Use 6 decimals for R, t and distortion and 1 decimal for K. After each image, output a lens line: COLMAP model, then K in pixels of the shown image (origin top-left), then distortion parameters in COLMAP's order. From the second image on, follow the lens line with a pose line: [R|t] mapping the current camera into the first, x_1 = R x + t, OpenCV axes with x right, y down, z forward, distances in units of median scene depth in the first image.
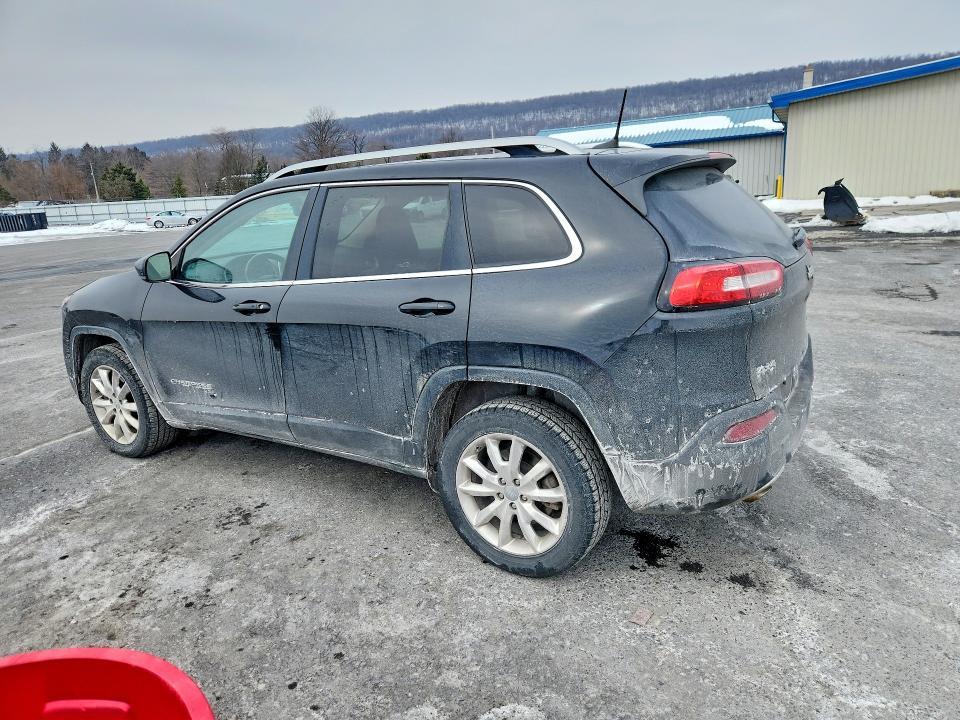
lens RADIAL K [[742.1, 0, 480.0], [0, 742.1, 360.0], [0, 0, 1]] dist [0.025435, 0.003260]
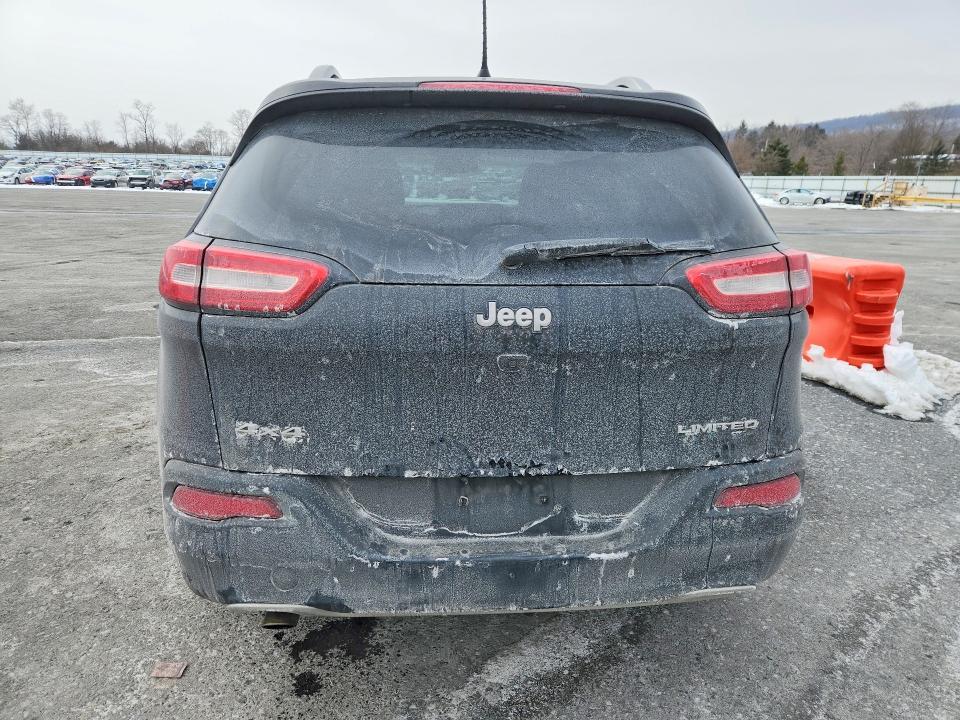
lens RADIAL K [[700.2, 0, 480.0], [0, 700.2, 360.0], [0, 0, 1]] dist [0.029558, -0.035547]
pose [[0.523764, 0.265696, -0.809368, 0.650469], [-0.237729, 0.957957, 0.160634, -0.120885], [0.818020, 0.108276, 0.564907, 0.583662]]
